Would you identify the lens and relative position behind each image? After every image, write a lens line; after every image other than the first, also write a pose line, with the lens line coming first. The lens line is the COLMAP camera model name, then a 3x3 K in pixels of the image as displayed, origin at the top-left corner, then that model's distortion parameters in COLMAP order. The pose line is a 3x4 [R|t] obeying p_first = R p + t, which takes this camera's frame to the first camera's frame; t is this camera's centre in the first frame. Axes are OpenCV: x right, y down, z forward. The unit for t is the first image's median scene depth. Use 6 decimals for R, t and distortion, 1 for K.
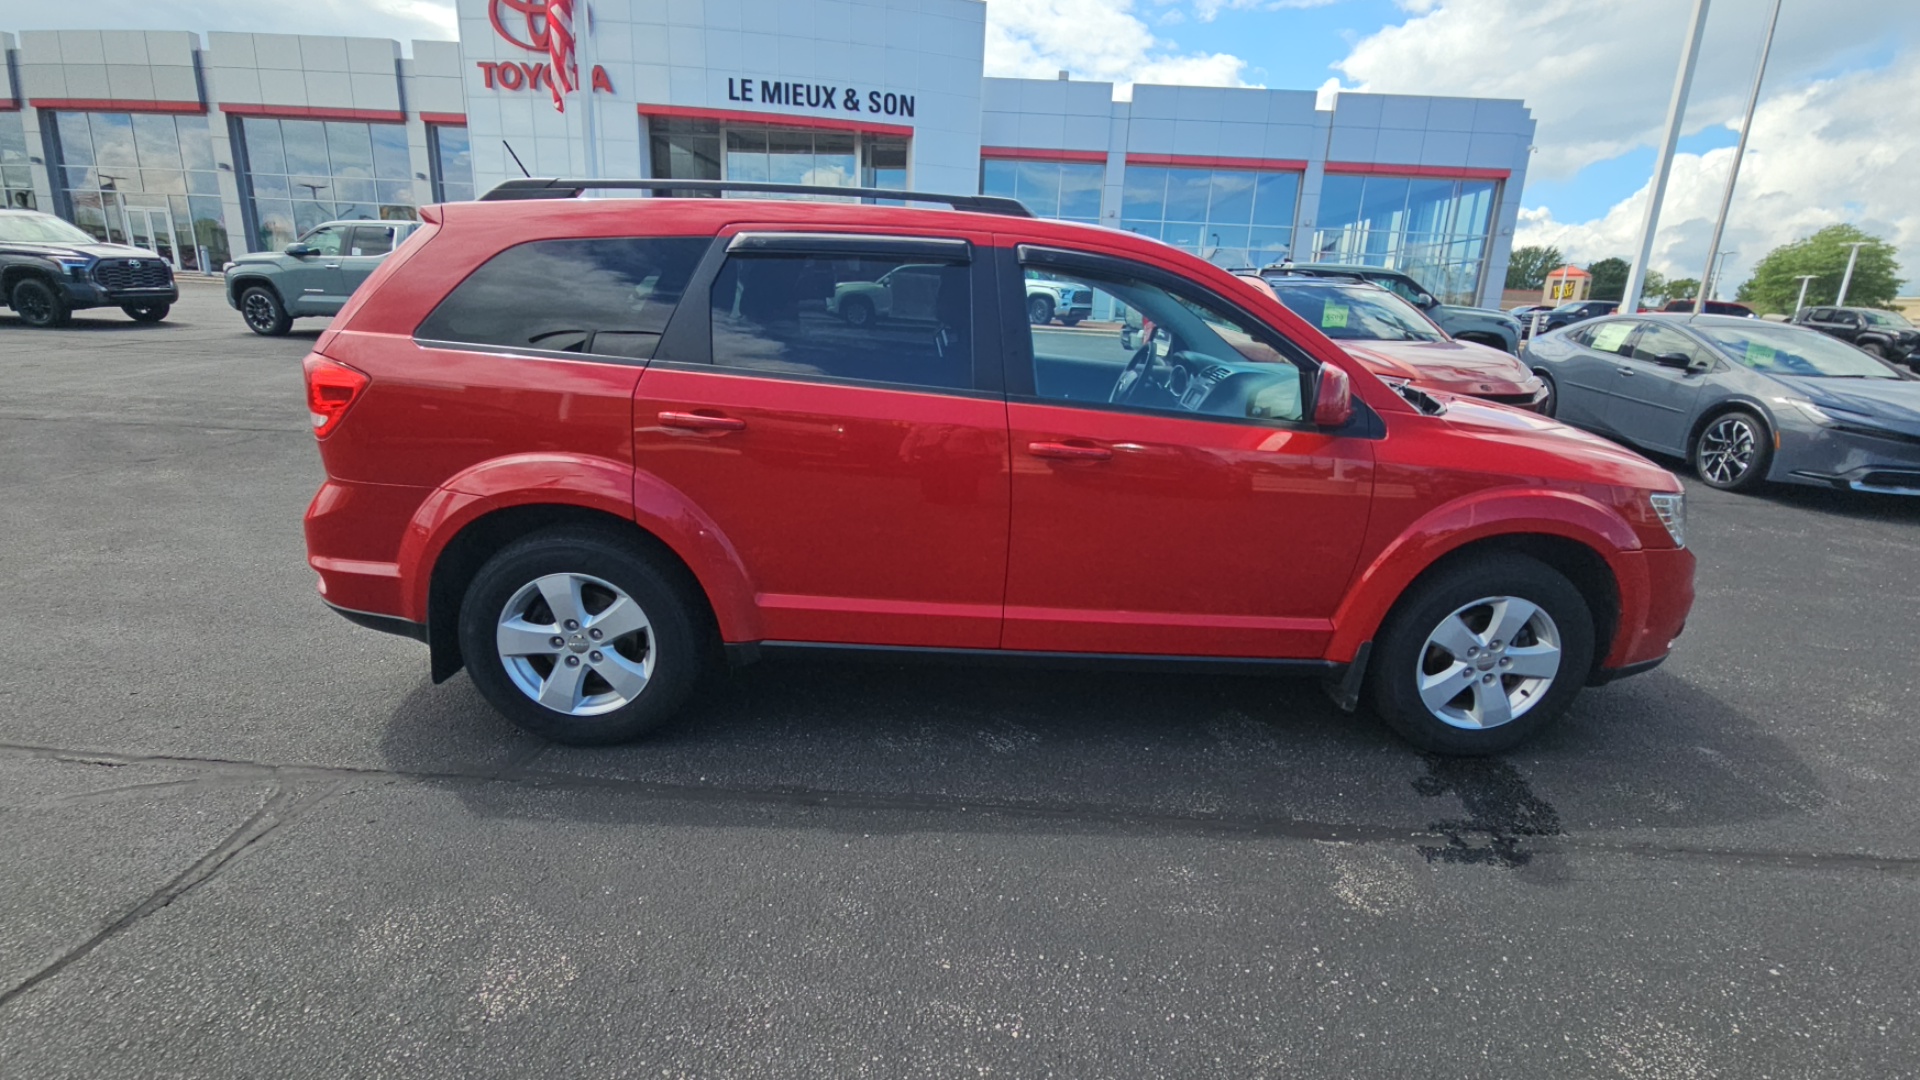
lens RADIAL K [[859.6, 0, 975.5], [0, 859.6, 528.1], [0, 0, 1]] dist [0.009413, -0.007729]
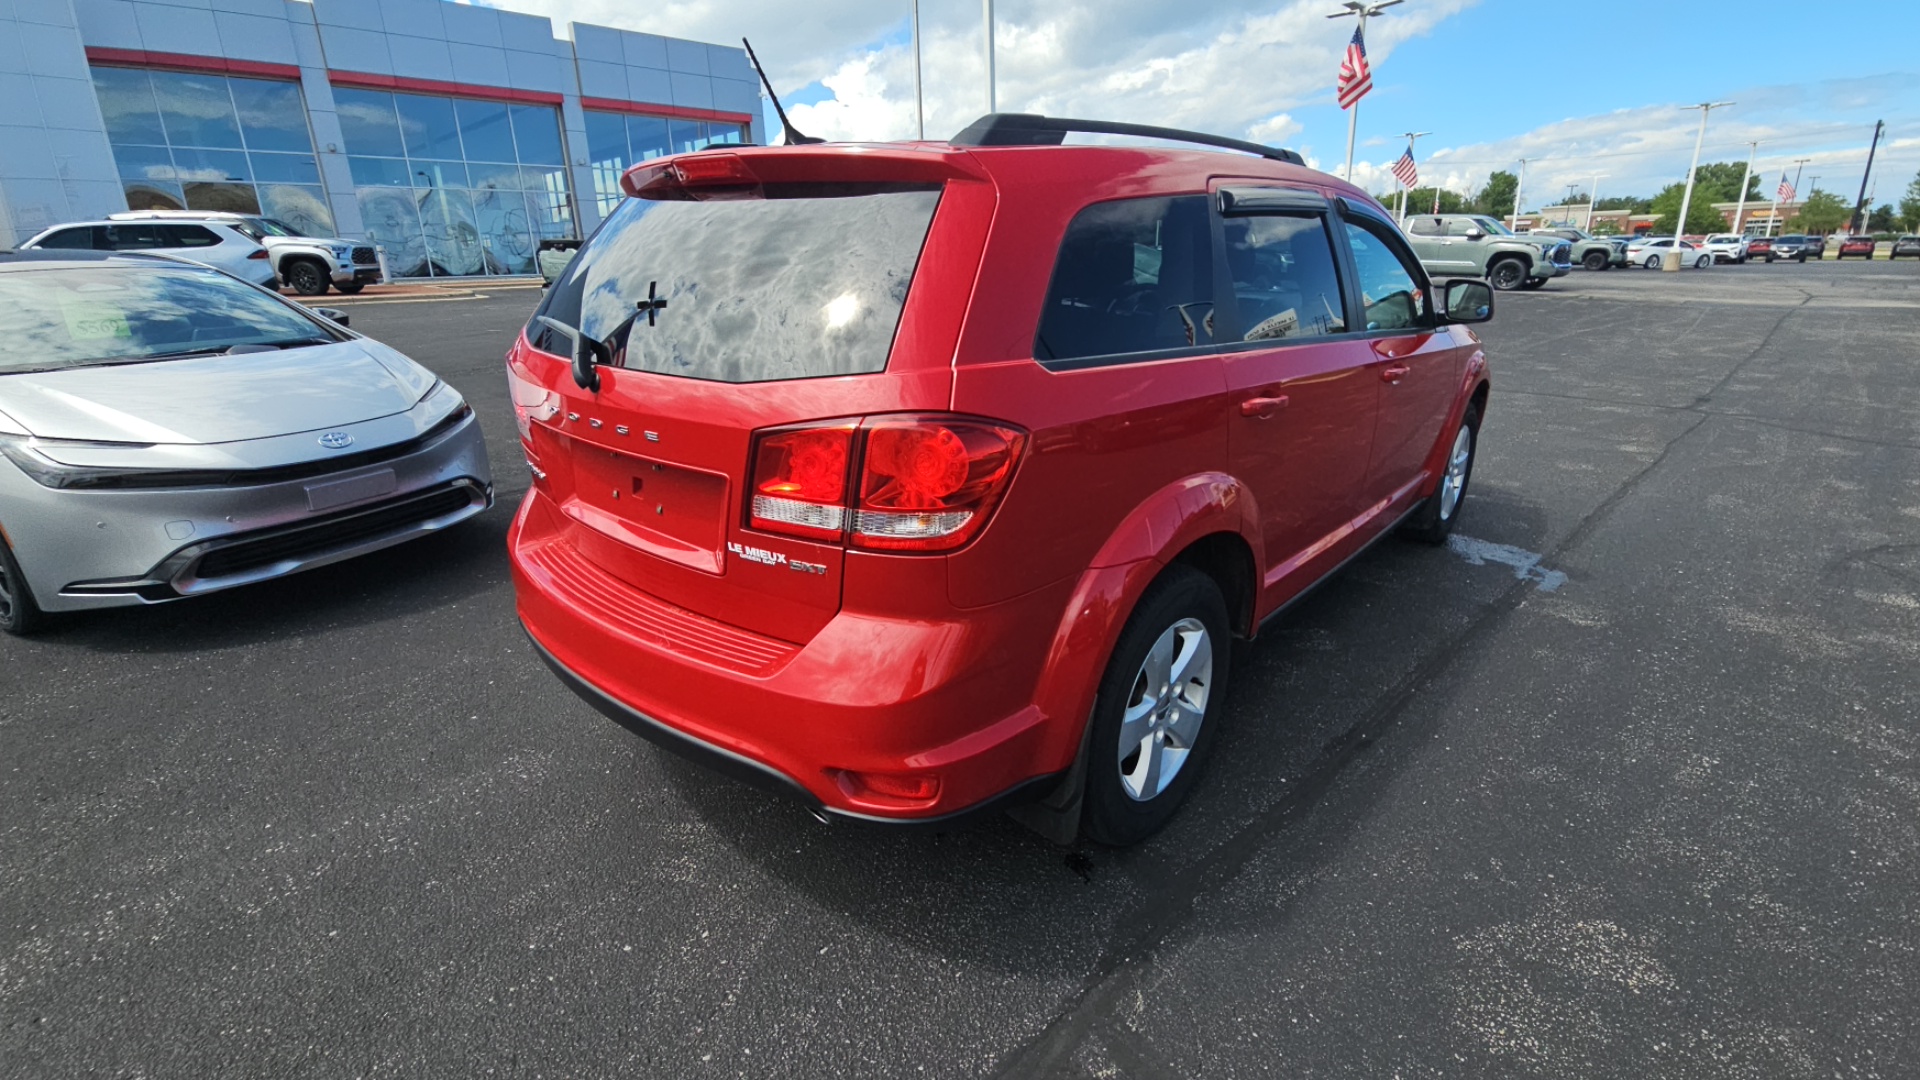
lens RADIAL K [[859.6, 0, 963.6], [0, 859.6, 534.5], [0, 0, 1]] dist [0.009413, -0.007729]
pose [[0.681892, -0.283797, 0.674153, -1.085138], [0.237436, 0.957635, 0.162972, -0.197275], [-0.691843, 0.048939, 0.720387, 0.534919]]
